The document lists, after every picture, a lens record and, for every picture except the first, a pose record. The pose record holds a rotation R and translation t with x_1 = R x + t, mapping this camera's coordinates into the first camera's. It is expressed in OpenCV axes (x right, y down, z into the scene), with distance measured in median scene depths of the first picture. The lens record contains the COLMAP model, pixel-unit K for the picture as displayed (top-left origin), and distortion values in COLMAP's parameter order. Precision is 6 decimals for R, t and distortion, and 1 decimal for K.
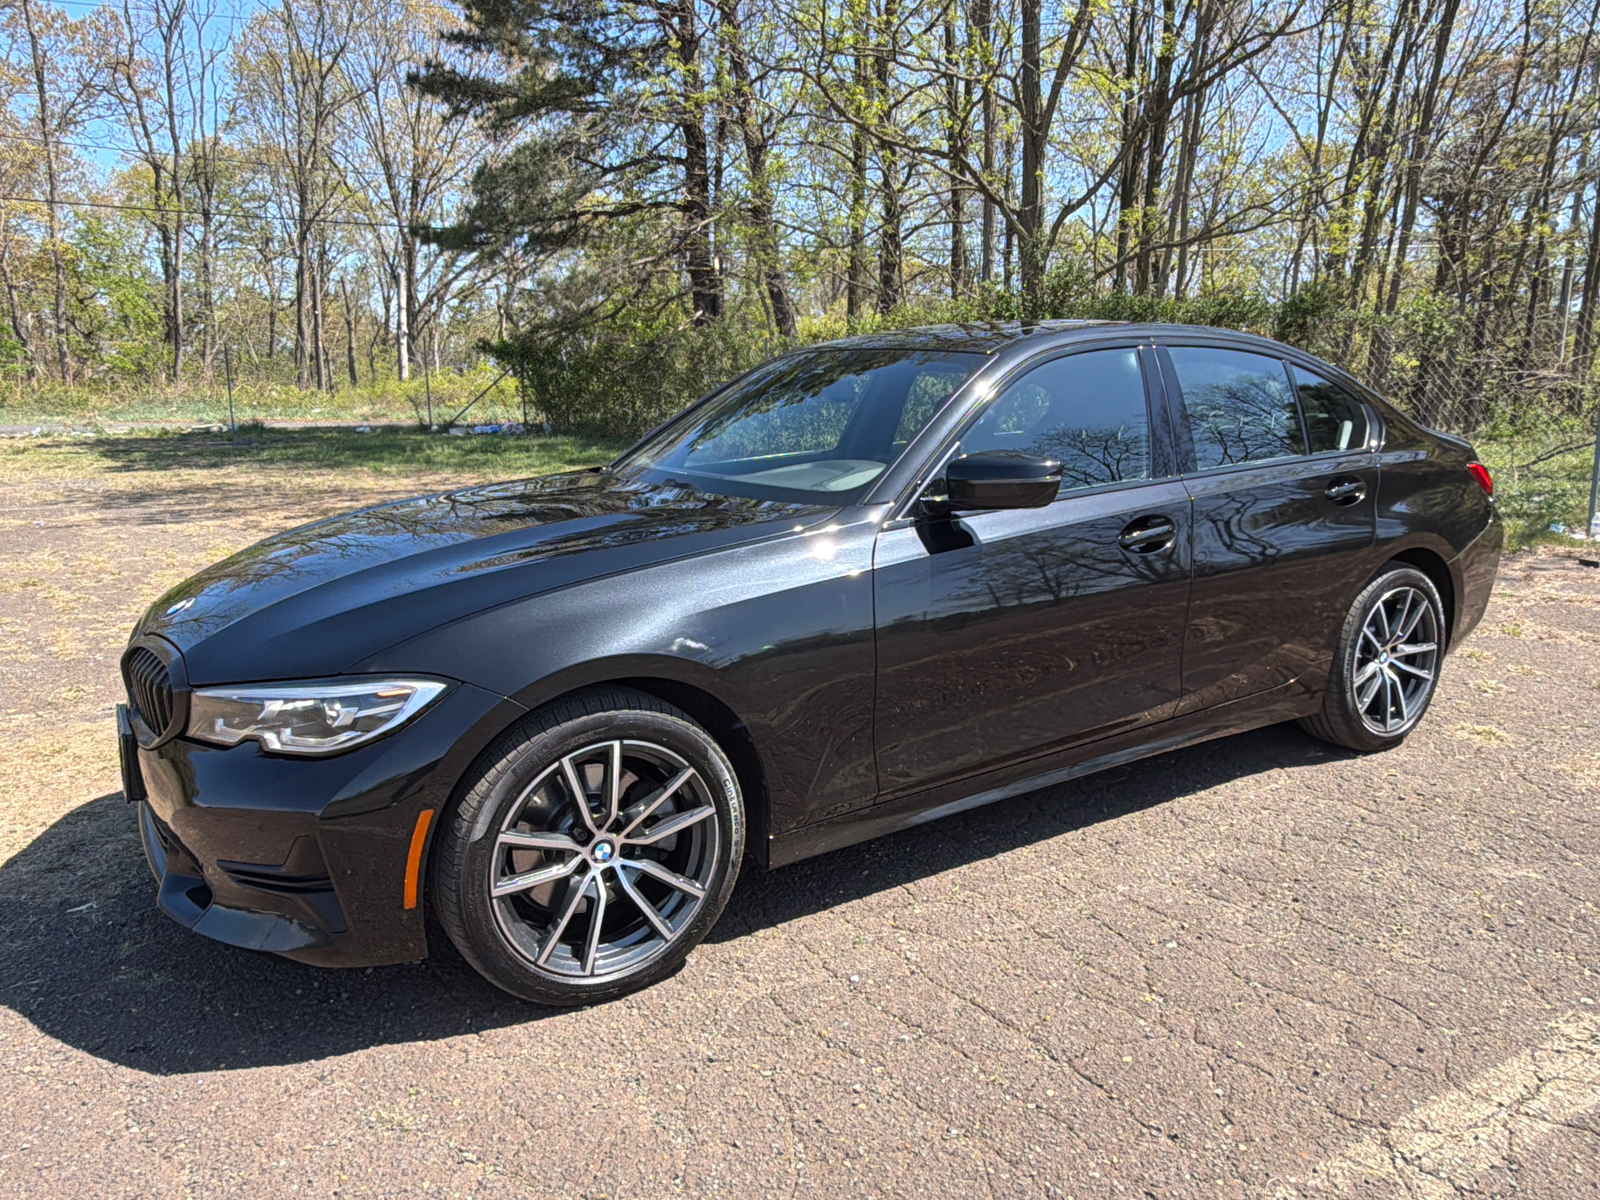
lens RADIAL K [[1146.1, 0, 792.9], [0, 1146.1, 557.8], [0, 0, 1]] dist [0.002323, 0.001859]
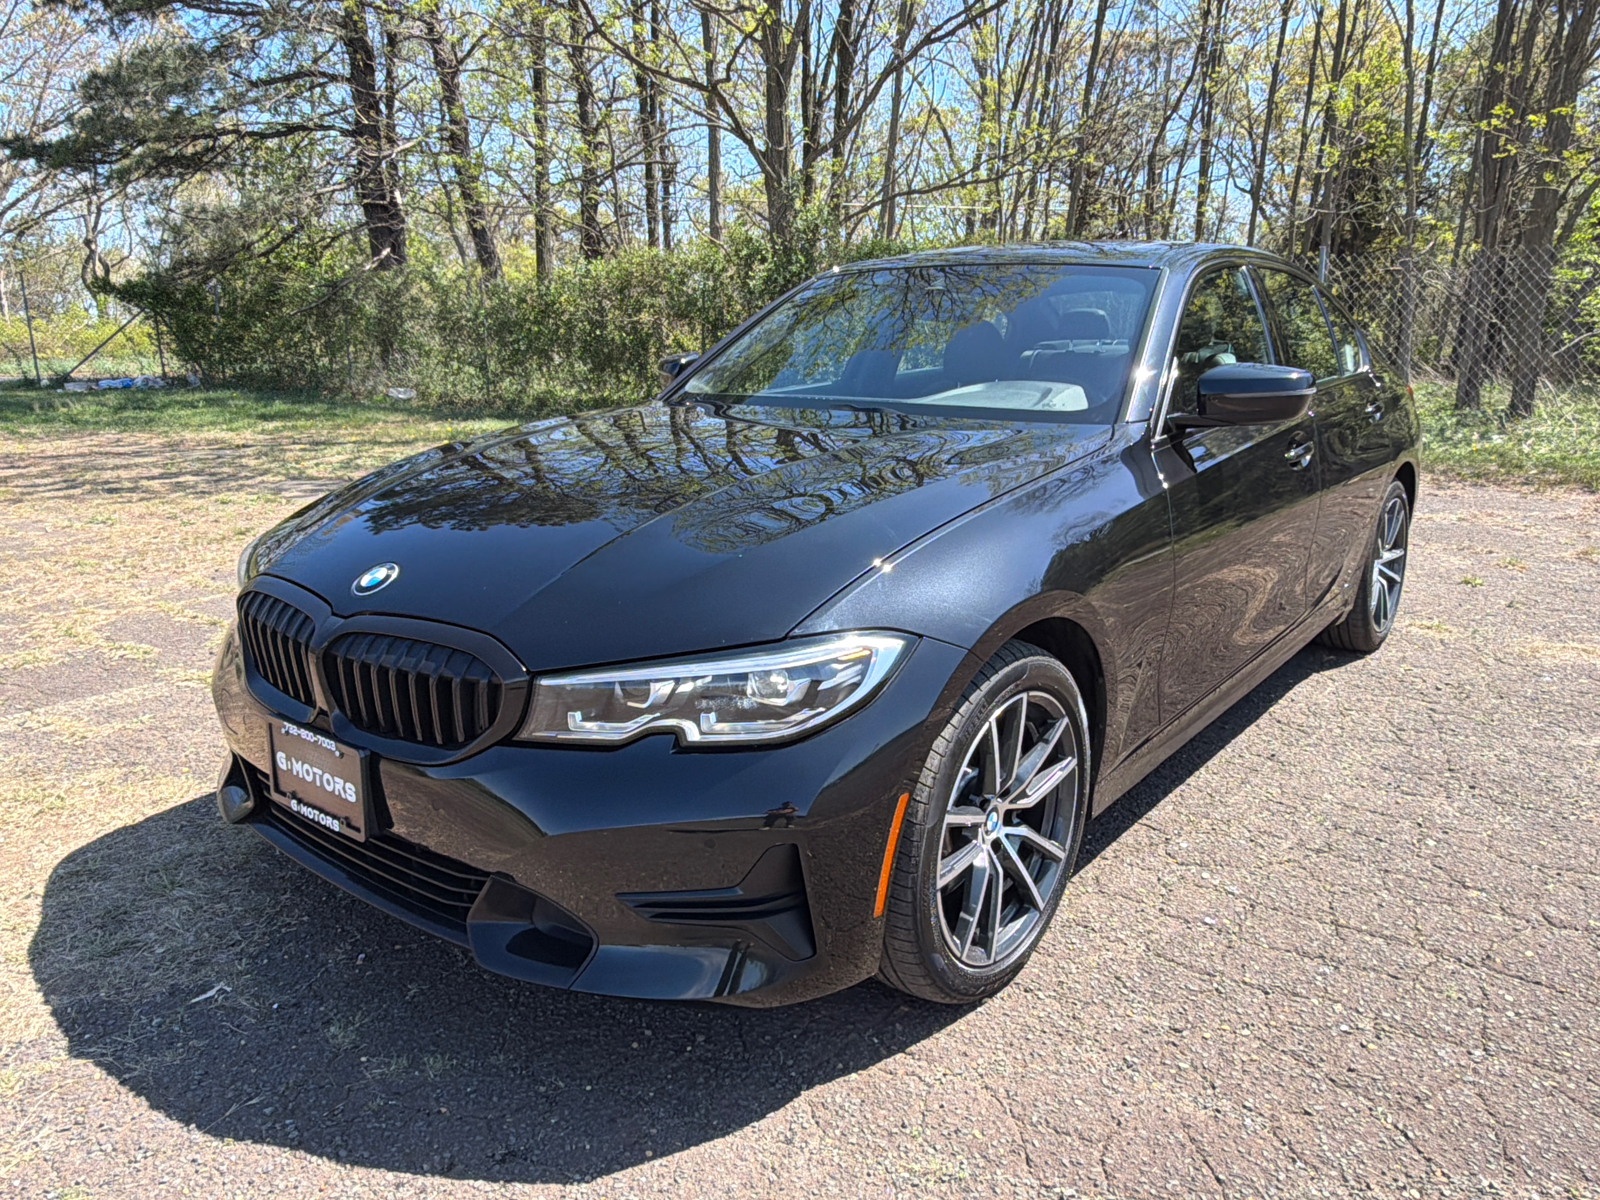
lens RADIAL K [[1144.8, 0, 778.0], [0, 1144.8, 566.2], [0, 0, 1]] dist [0.010736, -0.005342]
pose [[0.949610, -0.059462, 0.307741, -0.354246], [0.045413, 0.997581, 0.052620, 0.005823], [-0.310126, -0.035993, 0.950014, 0.141573]]
